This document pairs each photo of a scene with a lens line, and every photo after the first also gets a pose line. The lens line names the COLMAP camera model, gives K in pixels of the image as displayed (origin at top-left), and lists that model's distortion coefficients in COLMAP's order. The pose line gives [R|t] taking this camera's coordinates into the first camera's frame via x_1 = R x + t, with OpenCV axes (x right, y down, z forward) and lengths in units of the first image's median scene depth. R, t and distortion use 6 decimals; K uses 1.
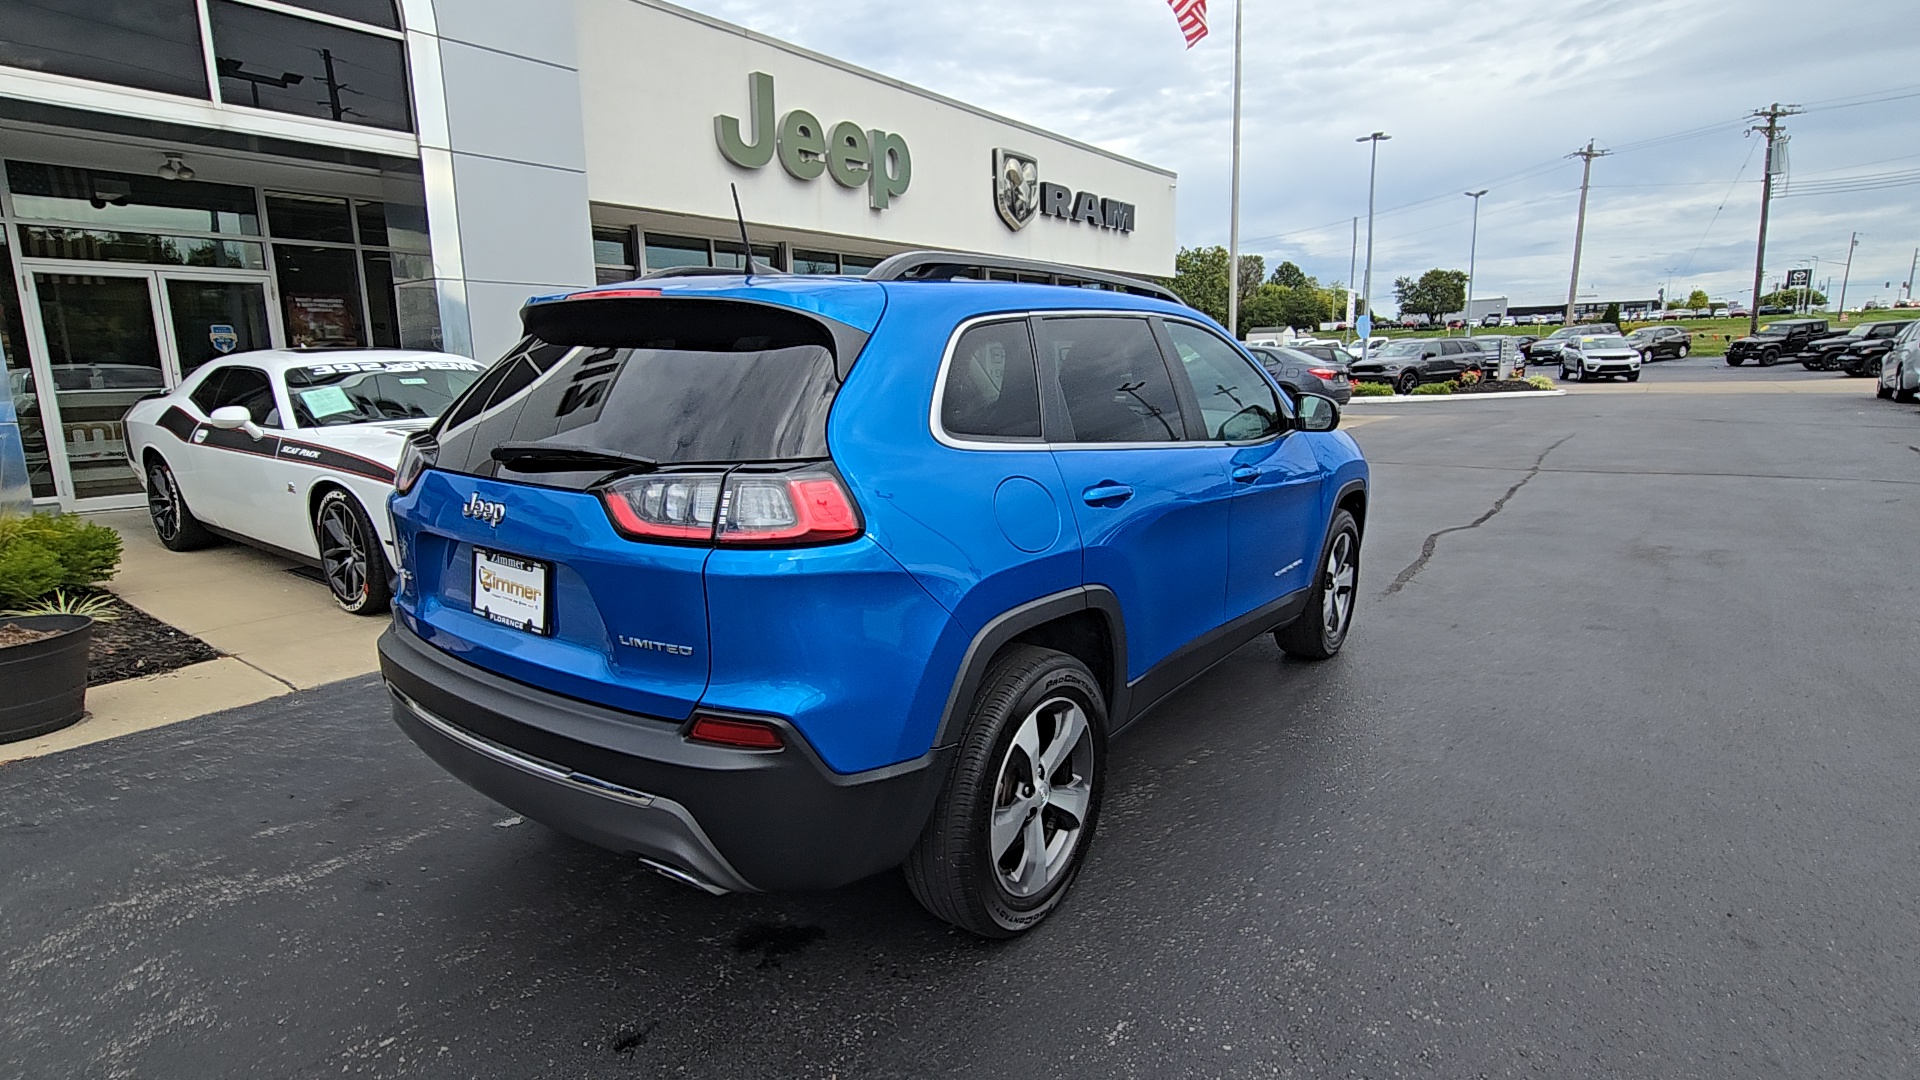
lens RADIAL K [[971.2, 0, 948.6], [0, 971.2, 544.1], [0, 0, 1]] dist [0.004938, -0.003129]
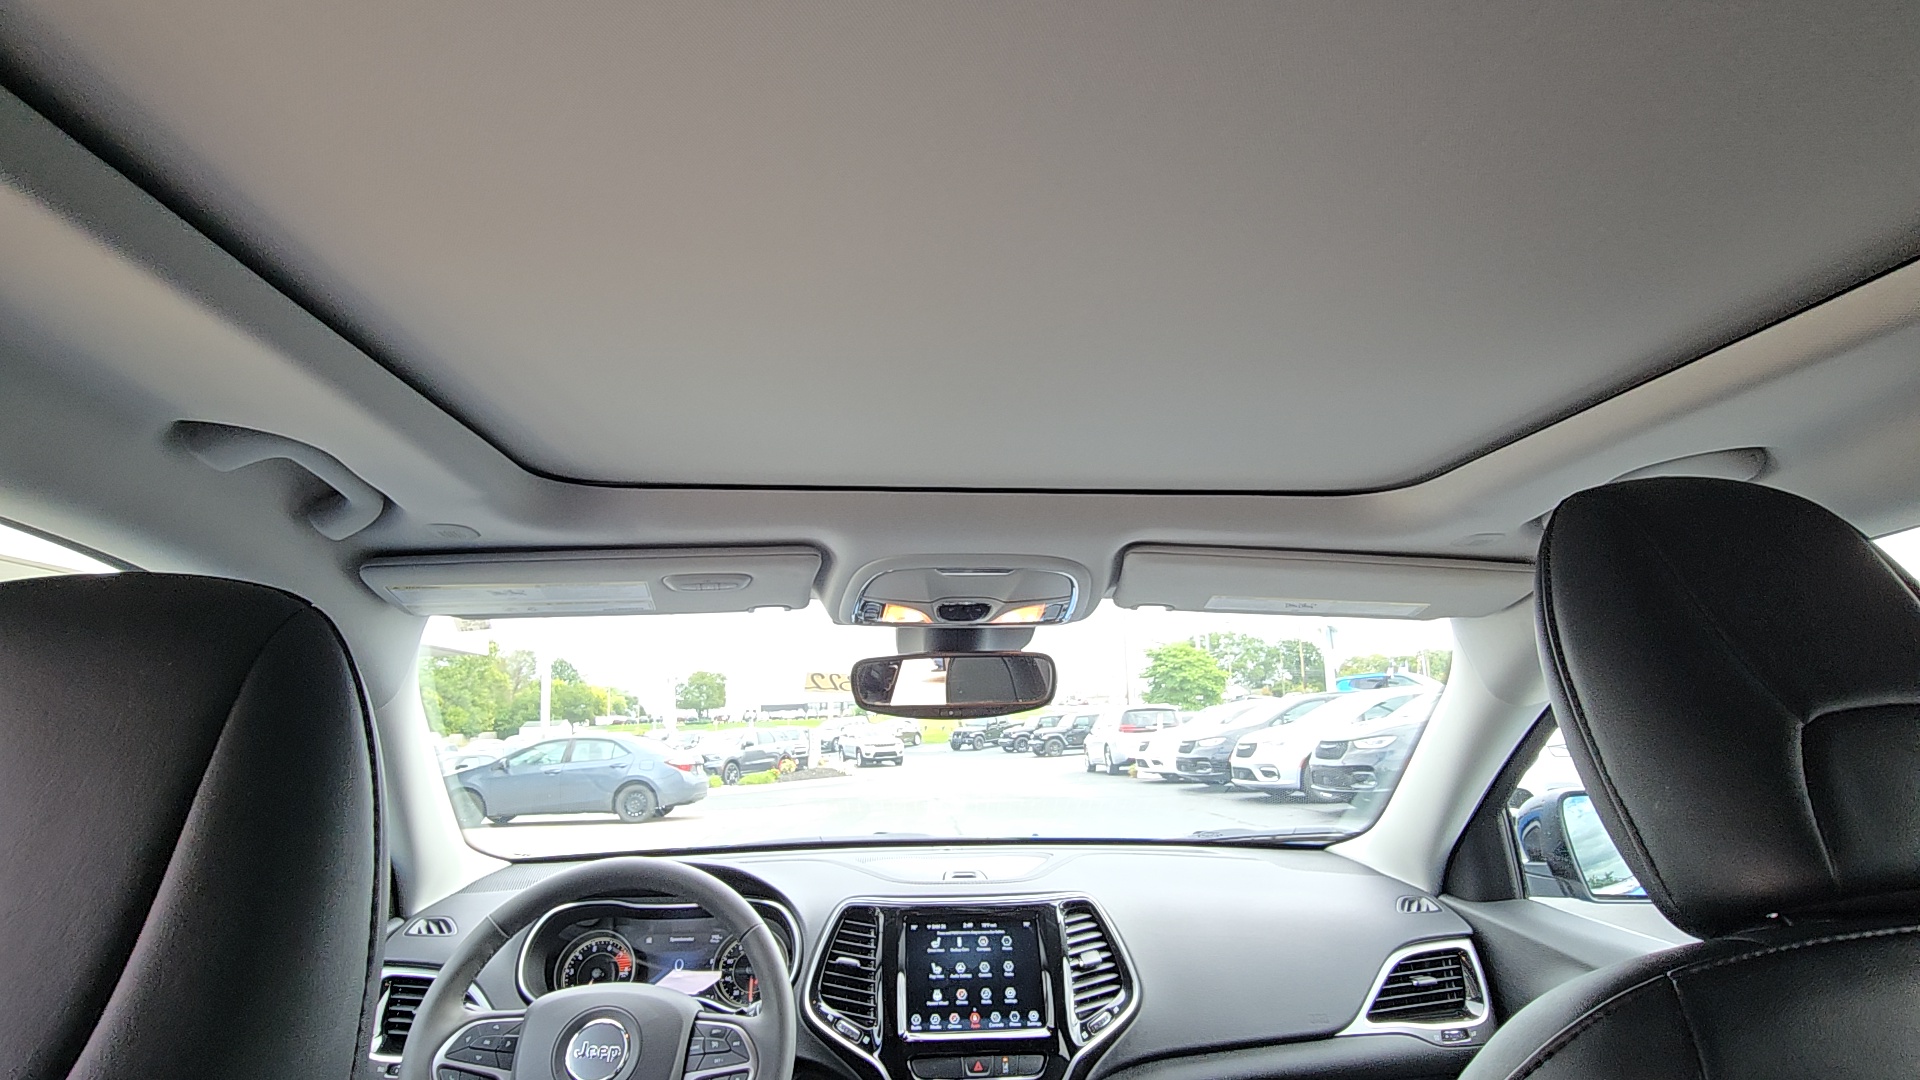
lens RADIAL K [[971.2, 0, 958.2], [0, 971.2, 565.4], [0, 0, 1]] dist [0.004938, -0.003129]
pose [[0.754292, 0.105149, 0.648064, -0.006726], [0.142406, 0.937389, -0.317841, -0.021507], [-0.640909, 0.332033, 0.692091, 0.124125]]
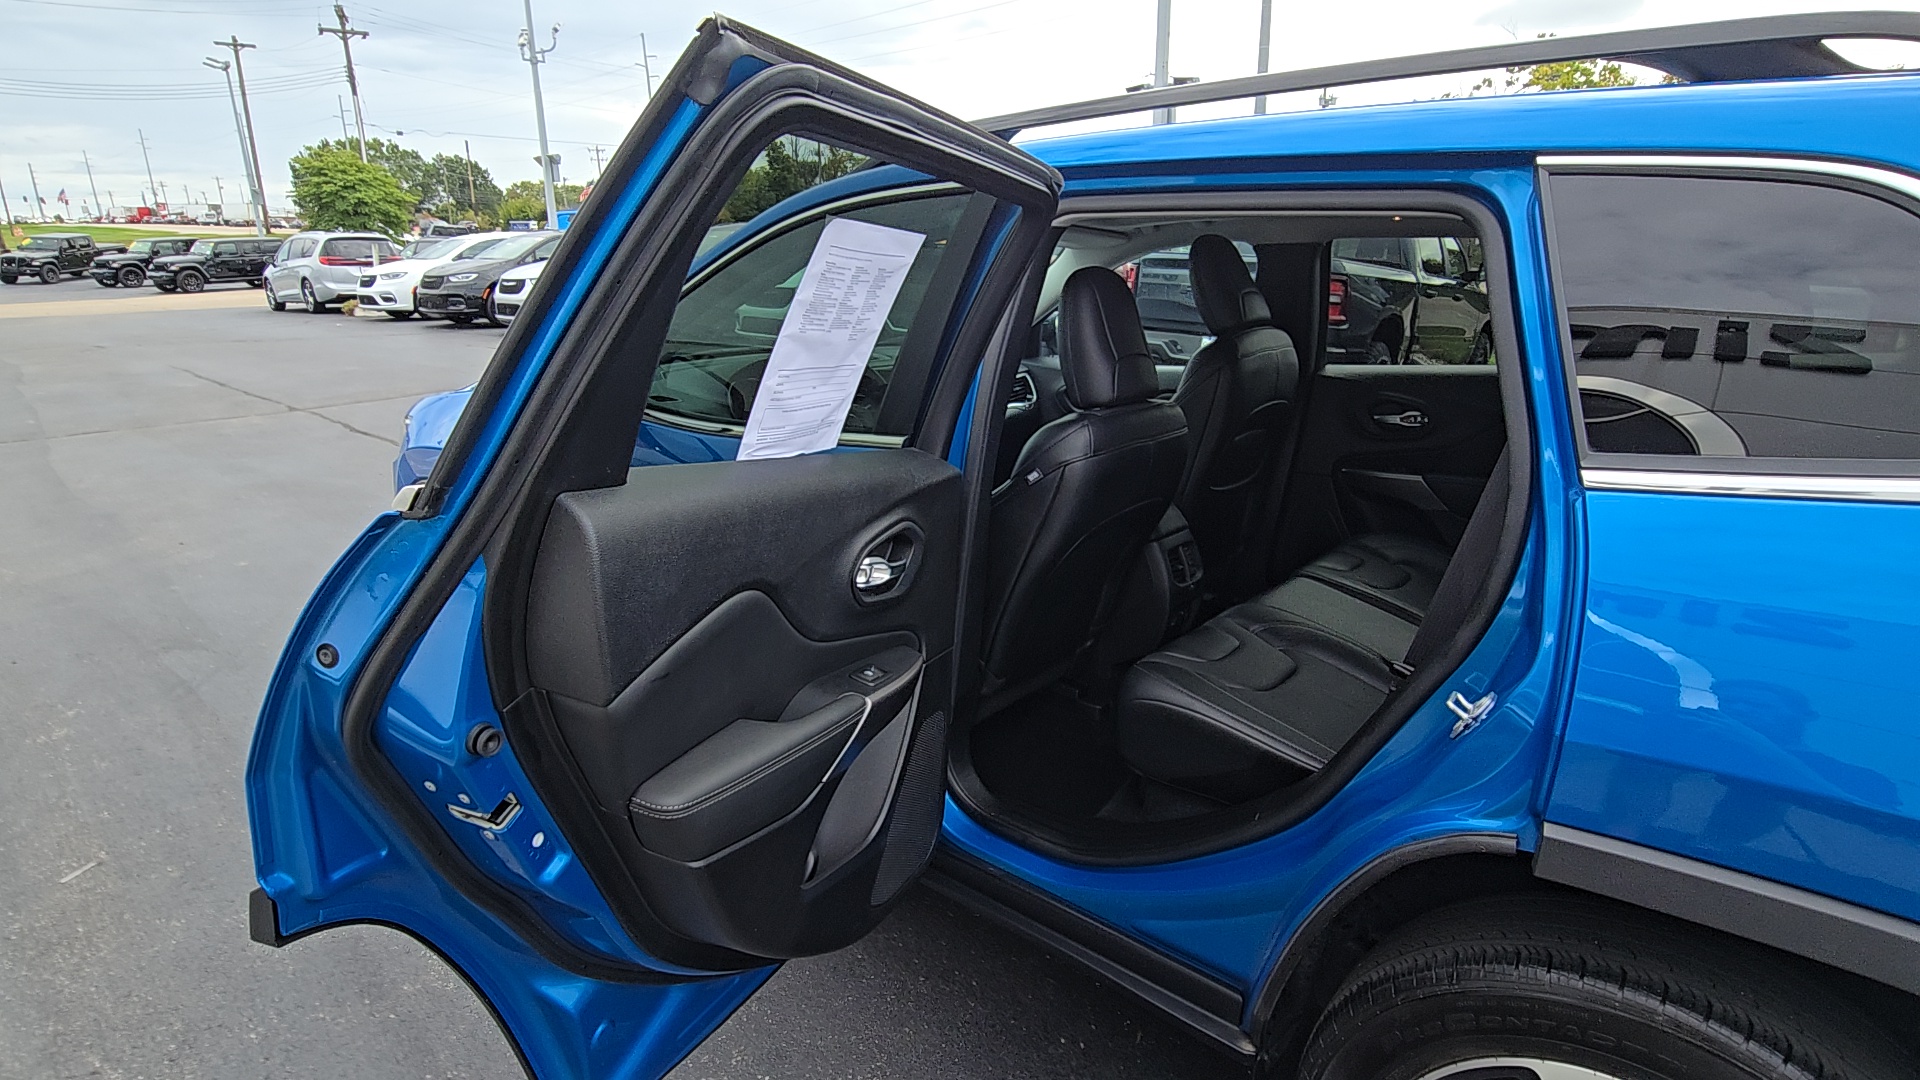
lens RADIAL K [[971.2, 0, 945.5], [0, 971.2, 546.0], [0, 0, 1]] dist [0.004938, -0.003129]
pose [[0.073828, -0.275389, 0.958494, -0.077722], [0.195301, 0.946499, 0.256899, -0.028467], [-0.977961, 0.168229, 0.123662, 0.146362]]
